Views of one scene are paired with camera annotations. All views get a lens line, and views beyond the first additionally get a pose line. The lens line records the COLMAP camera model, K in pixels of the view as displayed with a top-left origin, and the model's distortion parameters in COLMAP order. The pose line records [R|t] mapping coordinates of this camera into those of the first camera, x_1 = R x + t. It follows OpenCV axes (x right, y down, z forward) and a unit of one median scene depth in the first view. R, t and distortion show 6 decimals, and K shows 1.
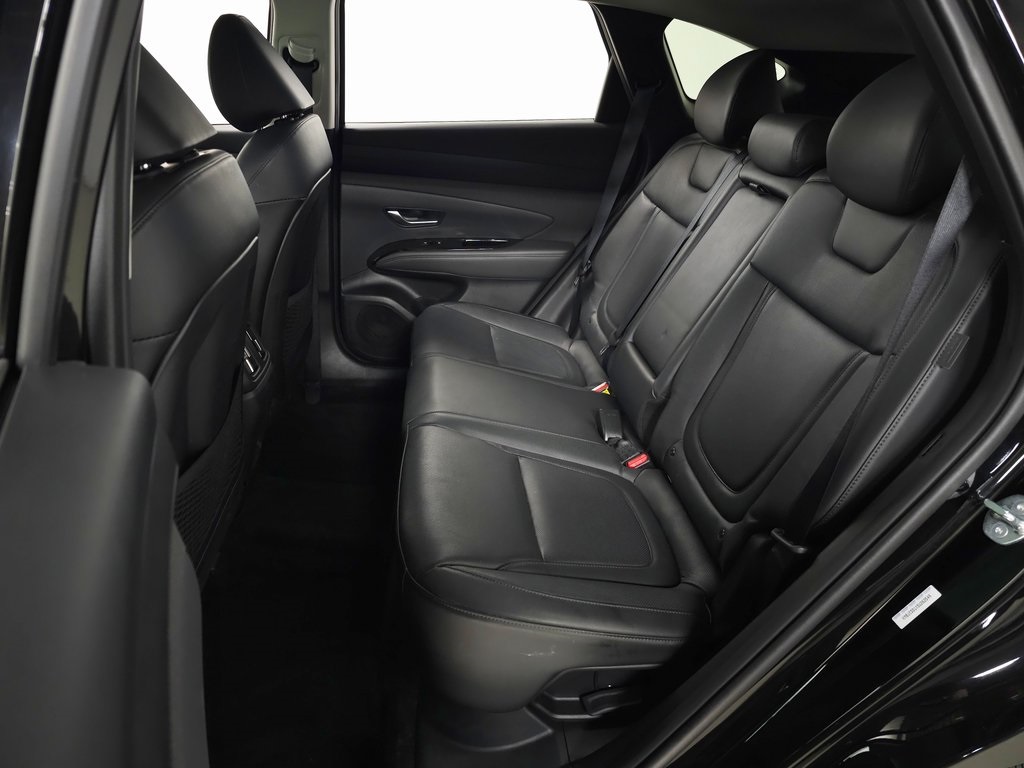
lens RADIAL K [[708.3, 0, 511.4], [0, 708.3, 383.3], [0, 0, 1]] dist [0.041196, -0.046752]
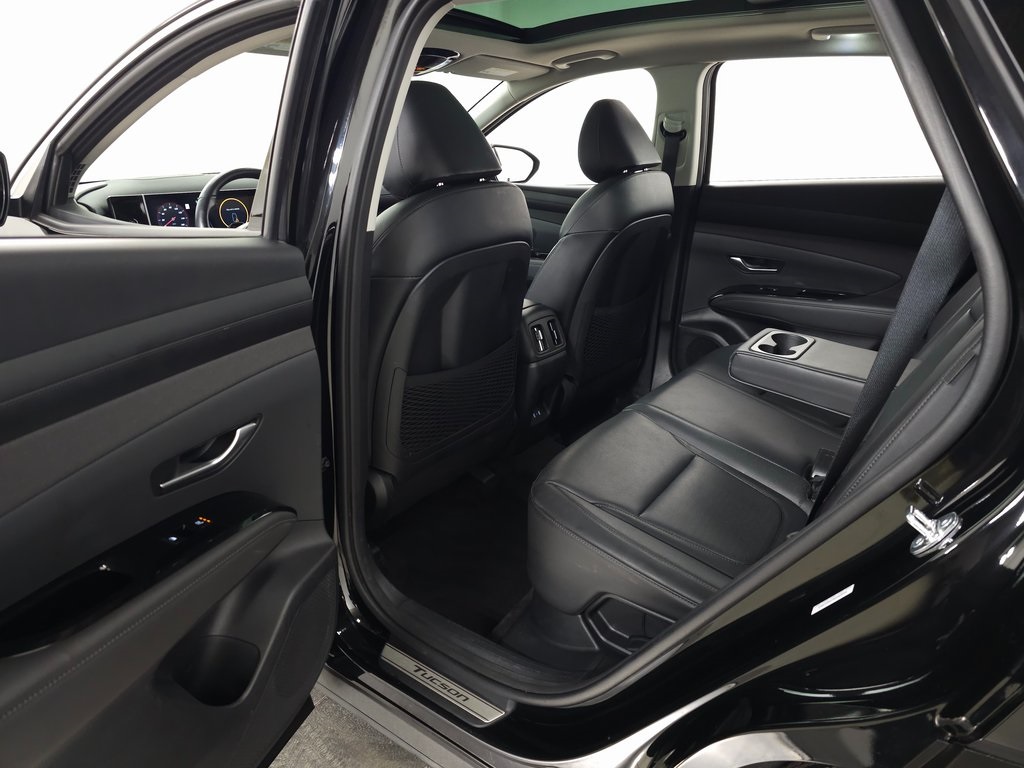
lens RADIAL K [[708.3, 0, 516.4], [0, 708.3, 381.5], [0, 0, 1]] dist [0.041196, -0.046752]
pose [[0.753816, 0.170926, -0.634465, 0.315781], [-0.242269, 0.969846, -0.026564, 0.059991], [0.610792, 0.173735, 0.772495, -0.041074]]
